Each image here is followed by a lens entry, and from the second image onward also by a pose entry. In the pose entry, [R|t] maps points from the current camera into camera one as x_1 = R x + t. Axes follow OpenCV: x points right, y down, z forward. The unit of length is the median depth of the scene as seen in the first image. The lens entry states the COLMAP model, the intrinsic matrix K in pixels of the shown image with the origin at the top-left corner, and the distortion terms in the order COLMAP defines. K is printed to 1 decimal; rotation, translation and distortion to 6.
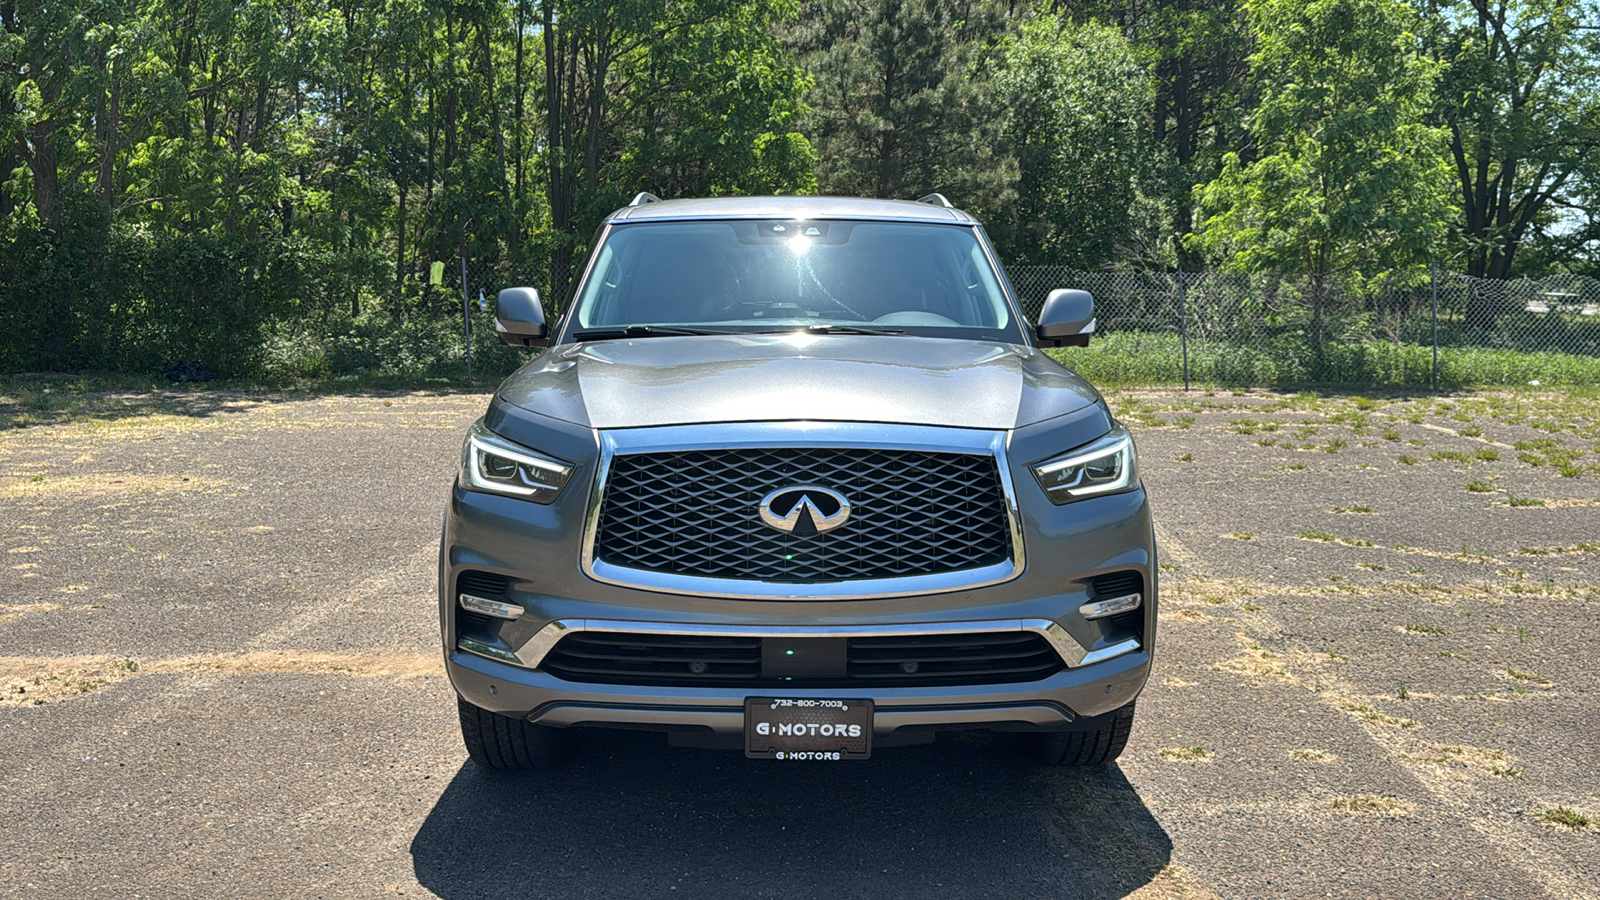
lens RADIAL K [[1380.2, 0, 812.4], [0, 1380.2, 449.9], [0, 0, 1]] dist [0.125101, -0.217920]
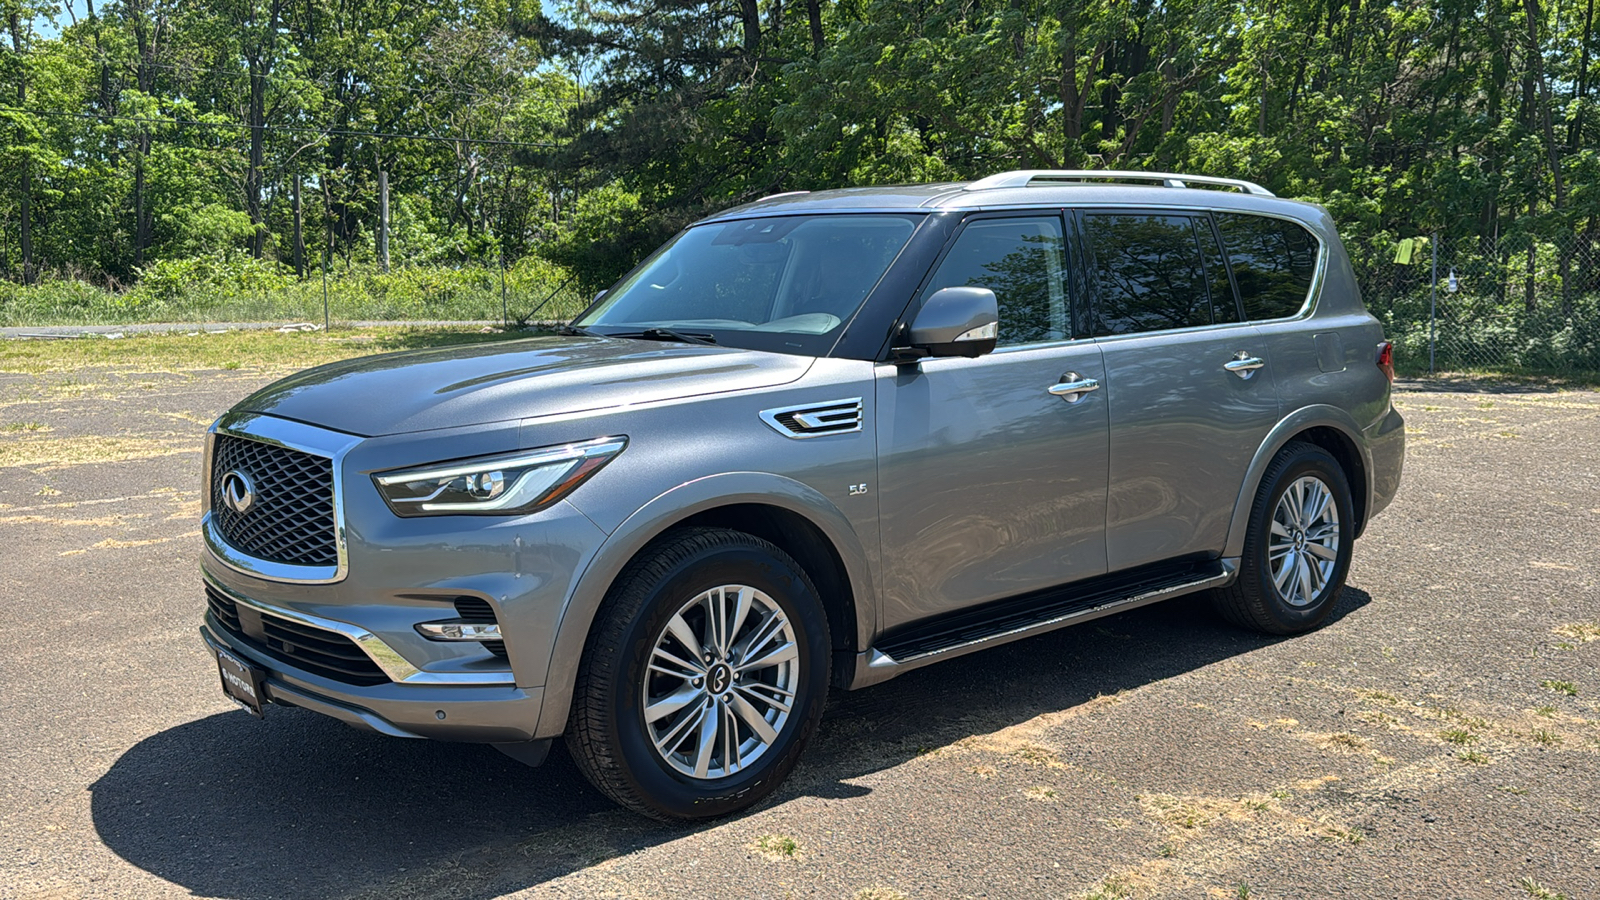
lens RADIAL K [[1380.2, 0, 798.0], [0, 1380.2, 449.7], [0, 0, 1]] dist [0.125101, -0.217920]
pose [[0.643370, 0.082102, -0.761140, 1.157447], [-0.069541, 0.996390, 0.048696, -0.079081], [0.762390, 0.021601, 0.646757, 0.596517]]
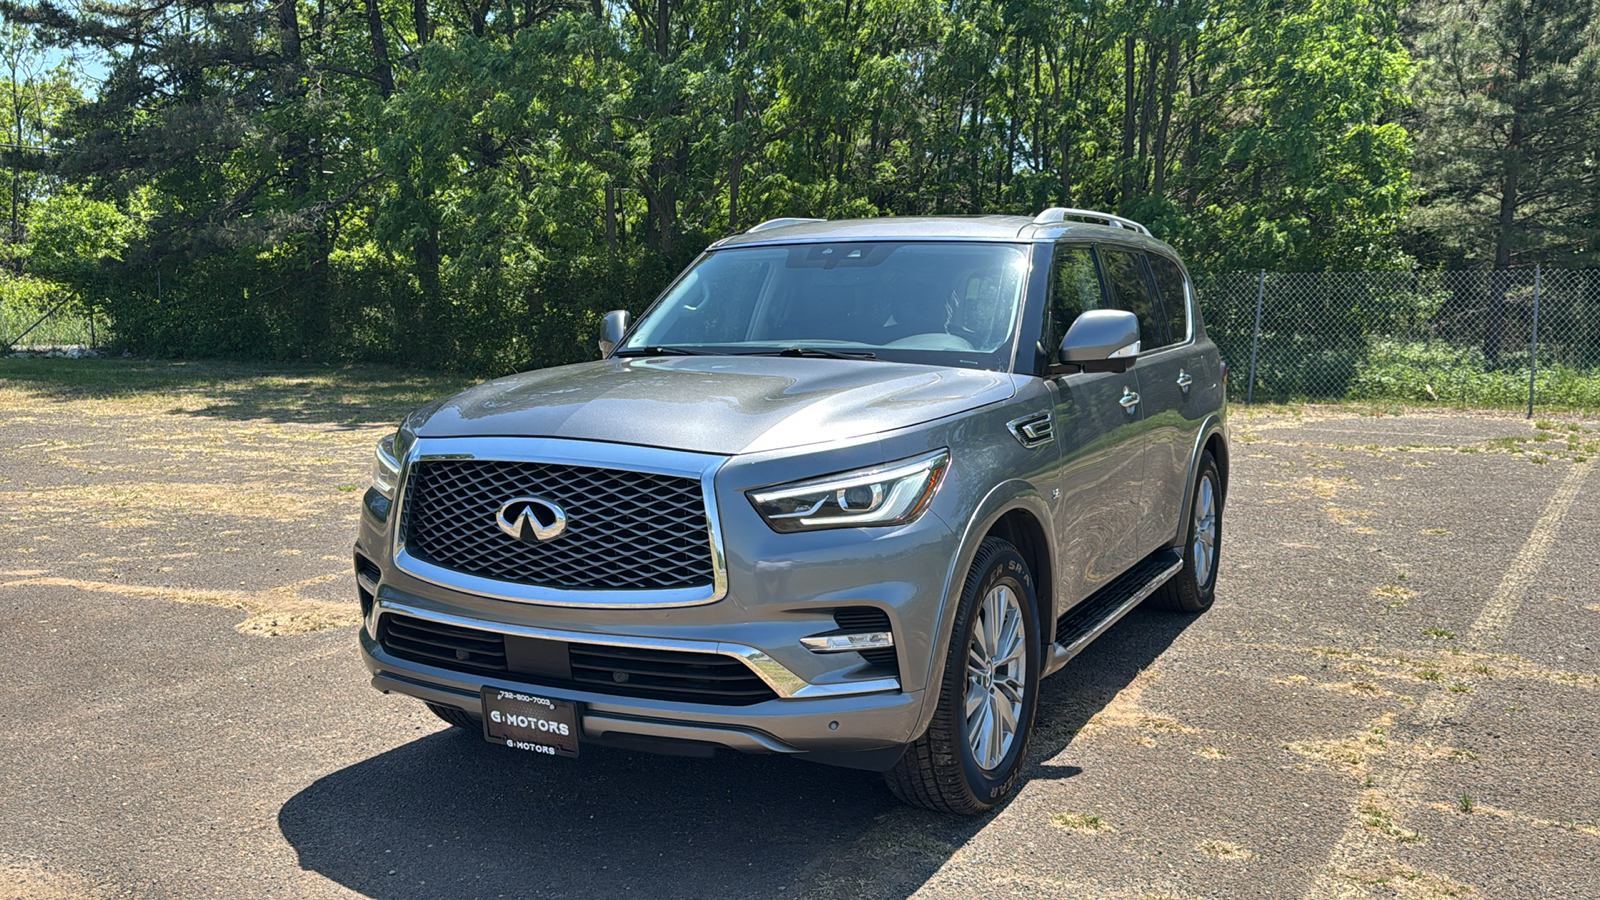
lens RADIAL K [[1380.2, 0, 794.5], [0, 1380.2, 456.1], [0, 0, 1]] dist [0.125101, -0.217920]
pose [[0.884436, 0.047841, -0.464203, 0.670827], [-0.048758, 0.998760, 0.010034, -0.026864], [0.464107, 0.013759, 0.885672, 0.131099]]
